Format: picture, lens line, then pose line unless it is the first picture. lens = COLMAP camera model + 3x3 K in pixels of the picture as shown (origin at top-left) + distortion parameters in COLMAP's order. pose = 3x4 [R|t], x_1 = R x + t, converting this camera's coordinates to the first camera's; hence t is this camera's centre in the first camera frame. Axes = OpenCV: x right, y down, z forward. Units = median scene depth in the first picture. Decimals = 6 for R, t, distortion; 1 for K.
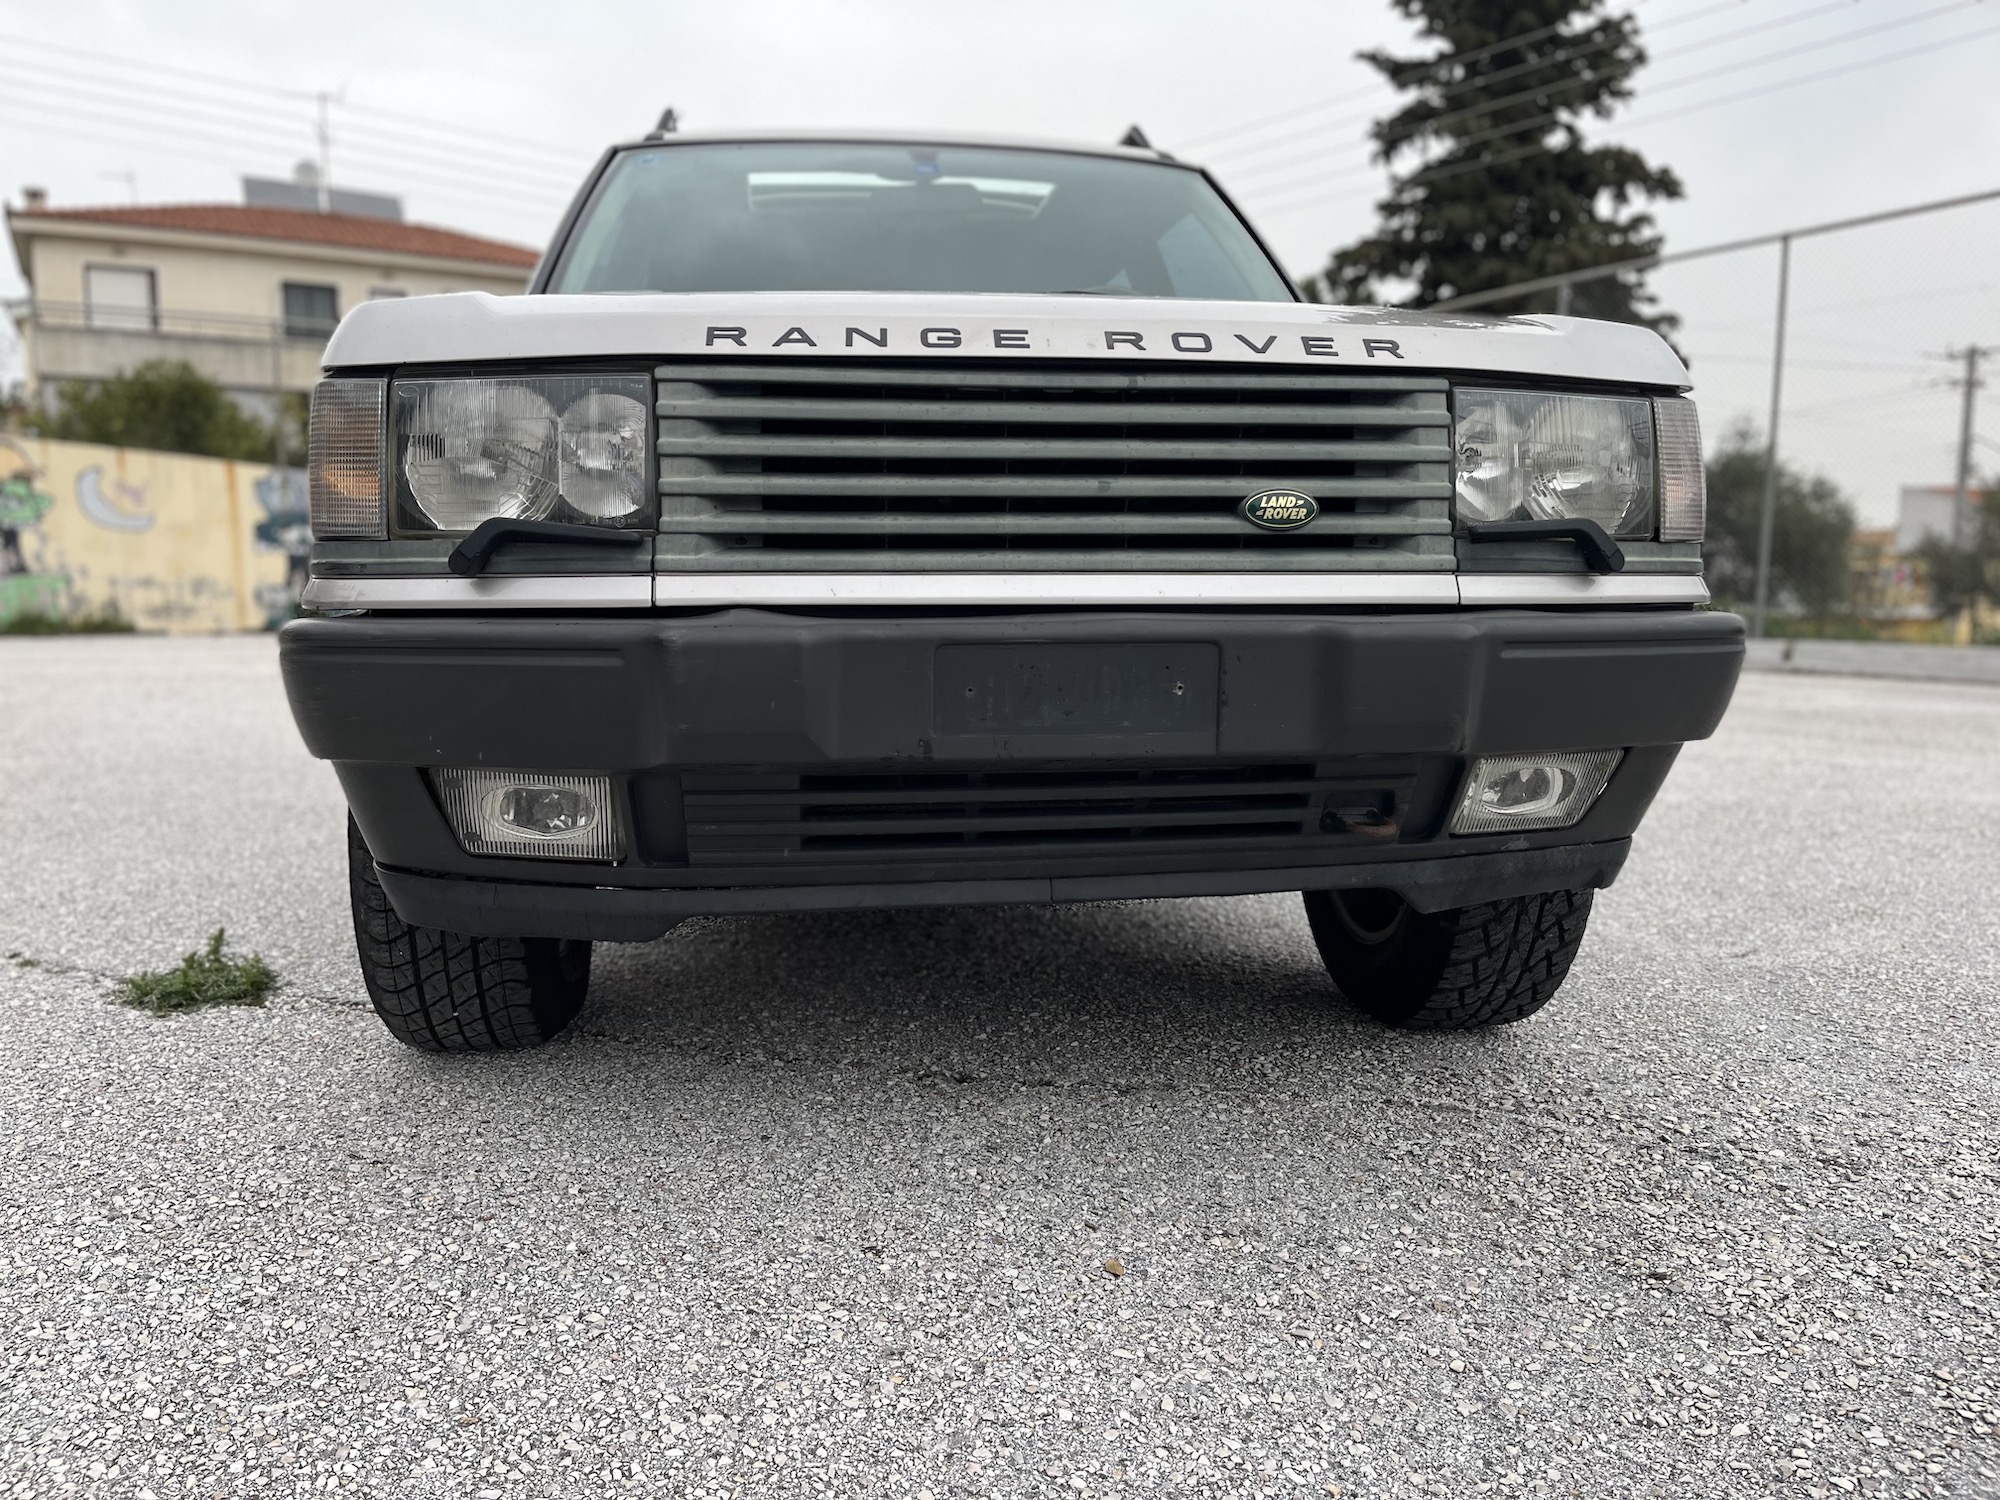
lens RADIAL K [[1514.4, 0, 969.2], [0, 1514.4, 758.8], [0, 0, 1]] dist [0.076760, -0.108668]
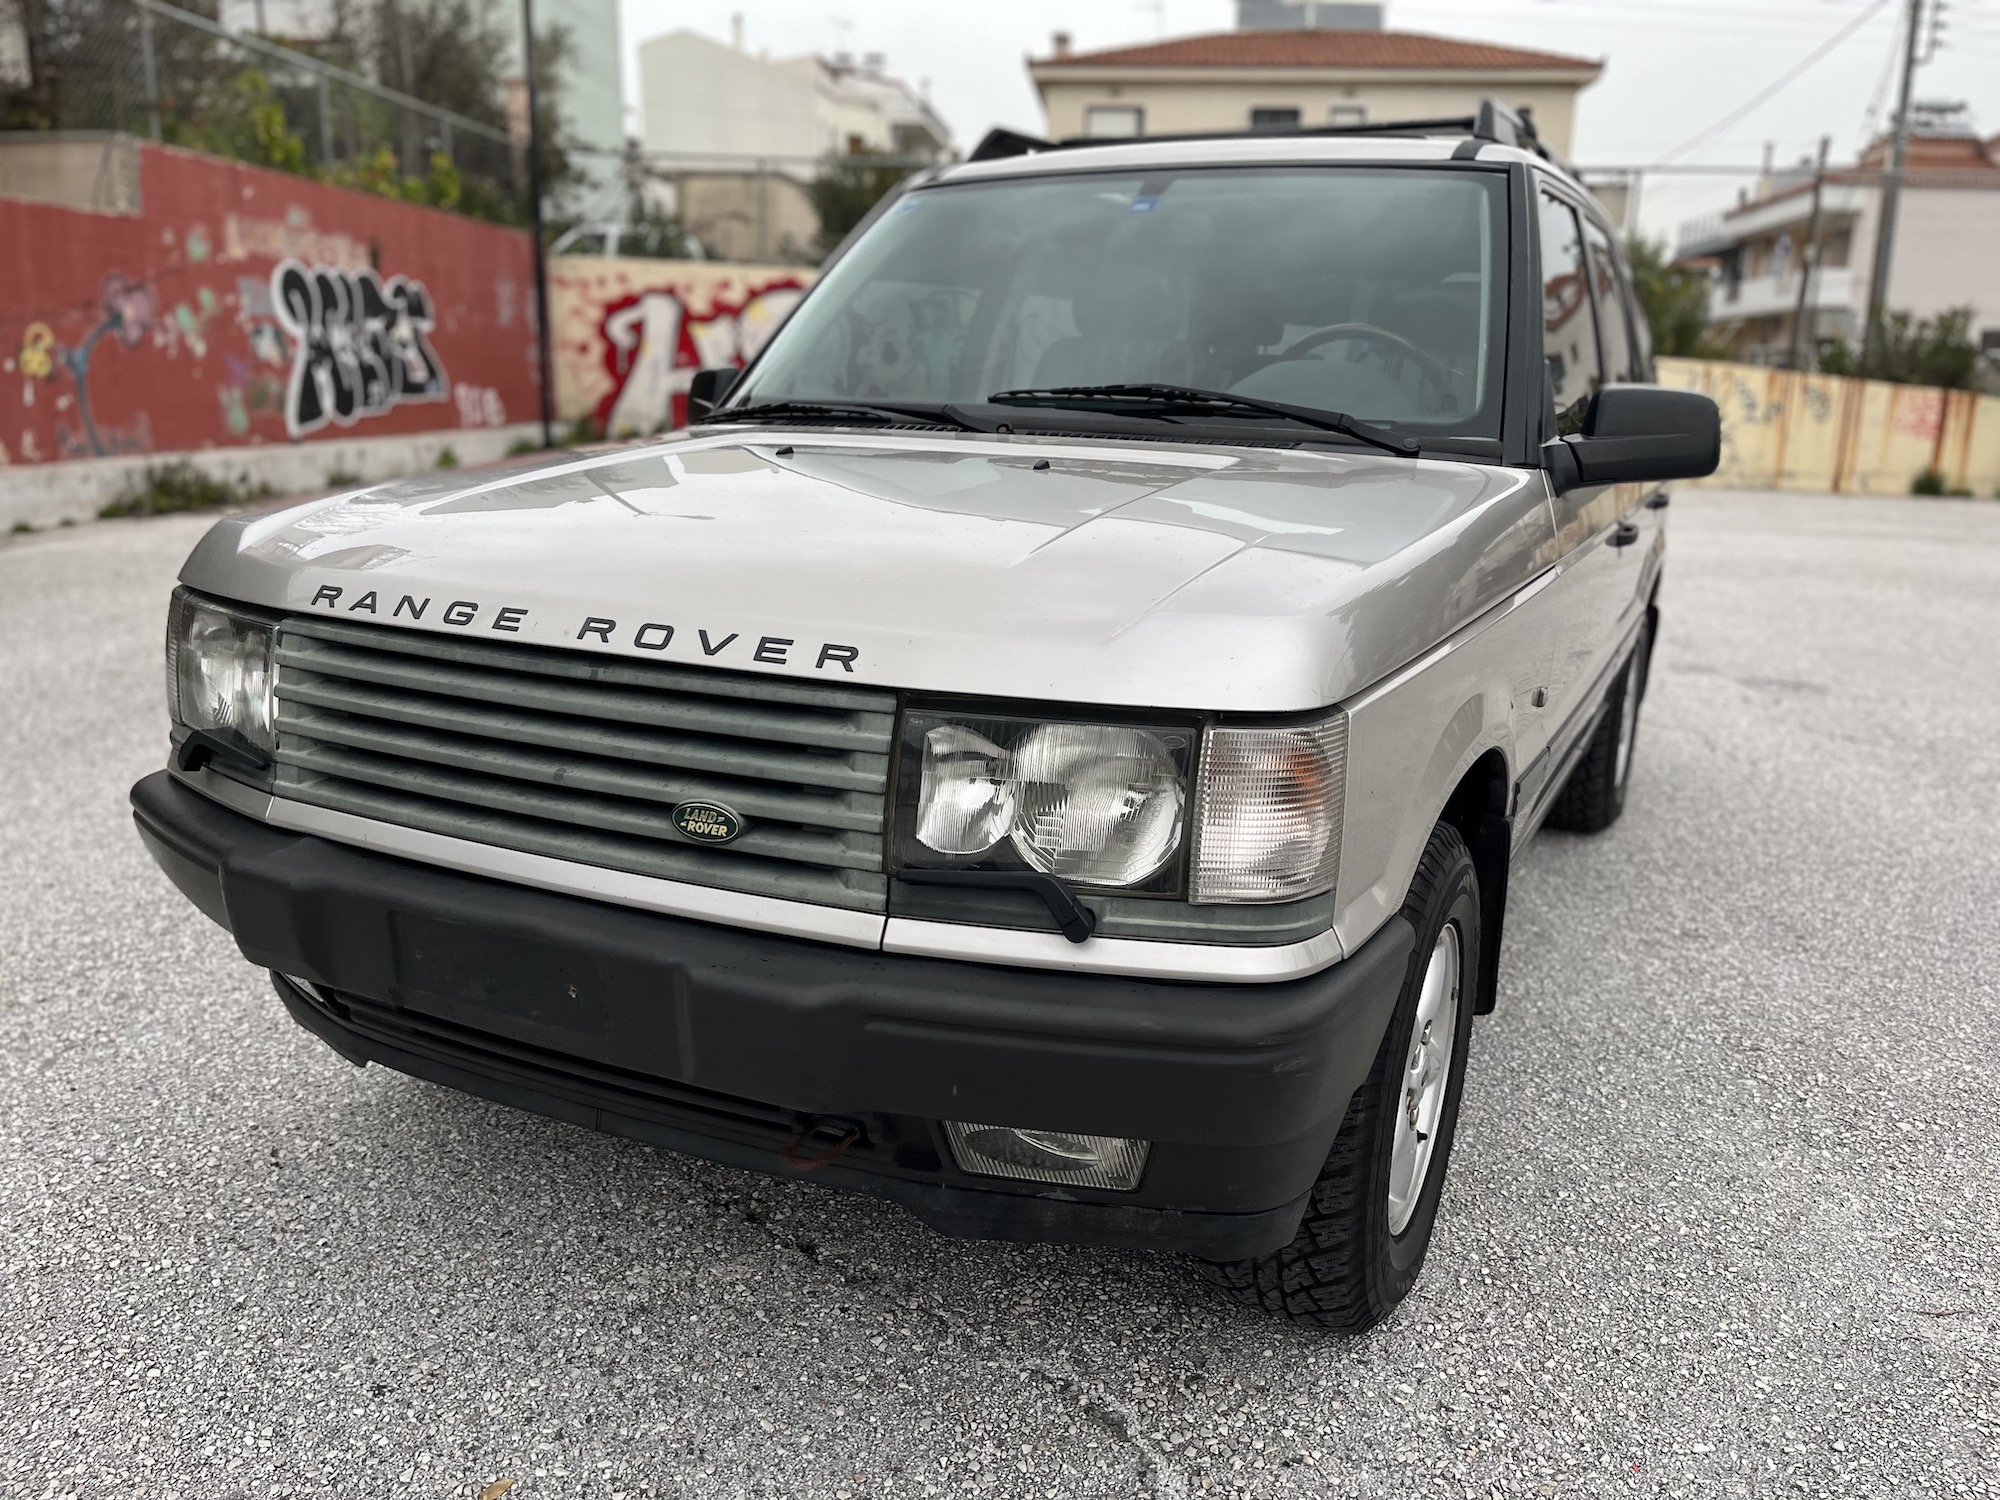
lens RADIAL K [[1514.4, 0, 1028.6], [0, 1514.4, 765.1], [0, 0, 1]] dist [0.076760, -0.108668]
pose [[0.833192, 0.155432, -0.530691, 0.854438], [-0.086321, 0.984478, 0.152815, -0.354259], [0.546206, -0.081515, 0.833676, 0.309710]]
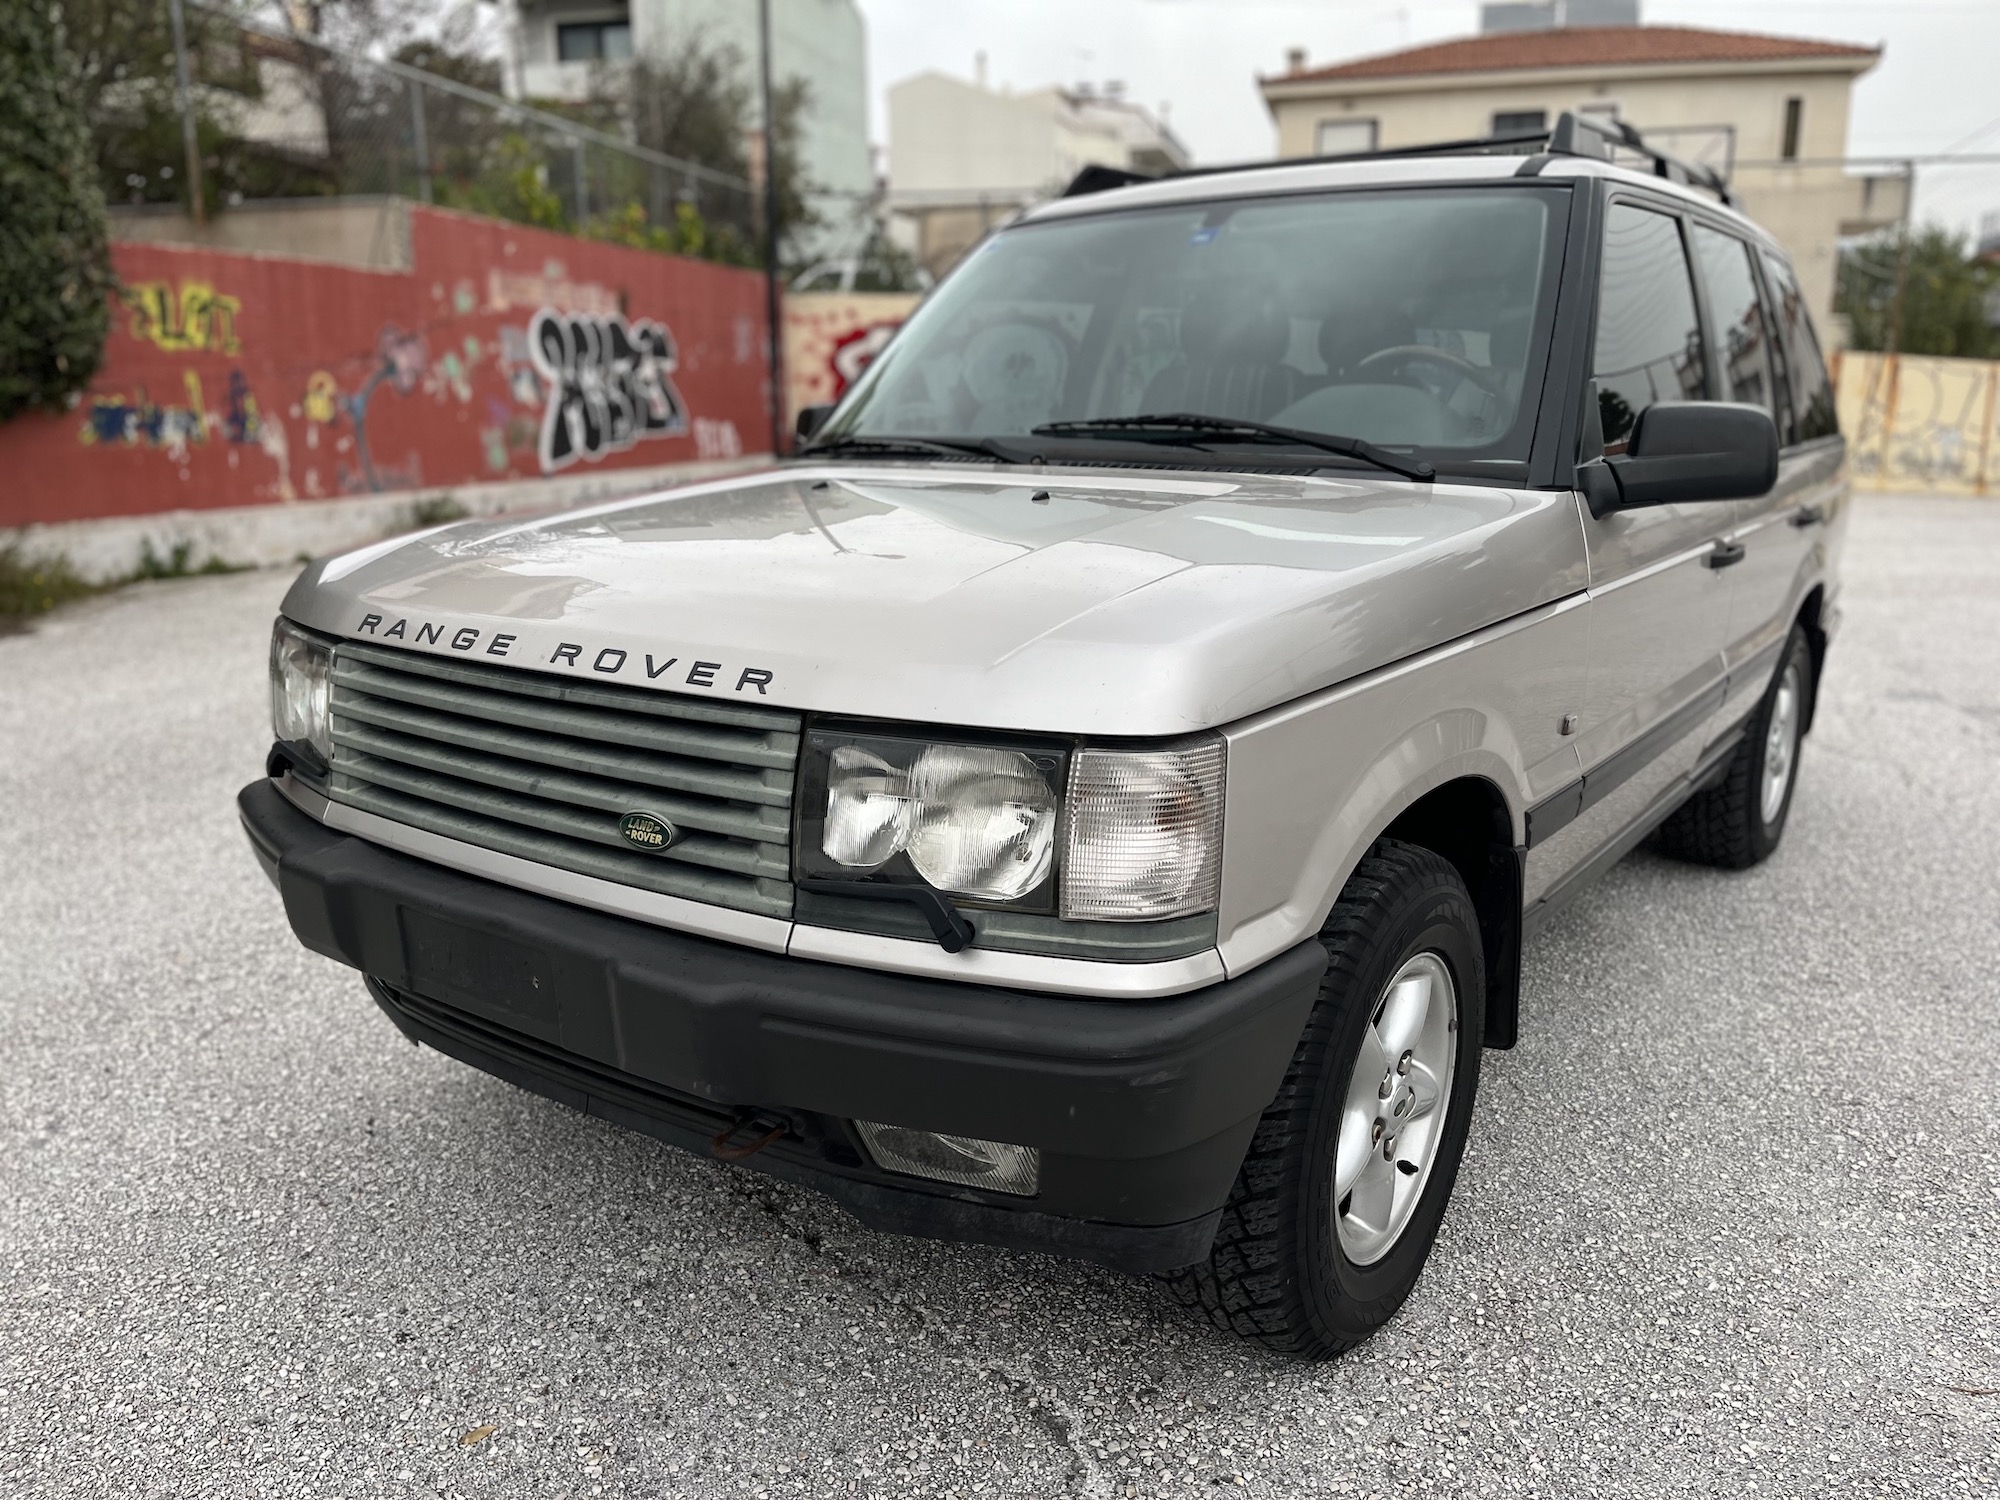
lens RADIAL K [[1514.4, 0, 998.1], [0, 1514.4, 761.5], [0, 0, 1]] dist [0.076760, -0.108668]
pose [[0.726498, 0.158833, -0.668560, 1.042994], [-0.076189, 0.985540, 0.151348, -0.377886], [0.682932, -0.059017, 0.728094, 0.399619]]
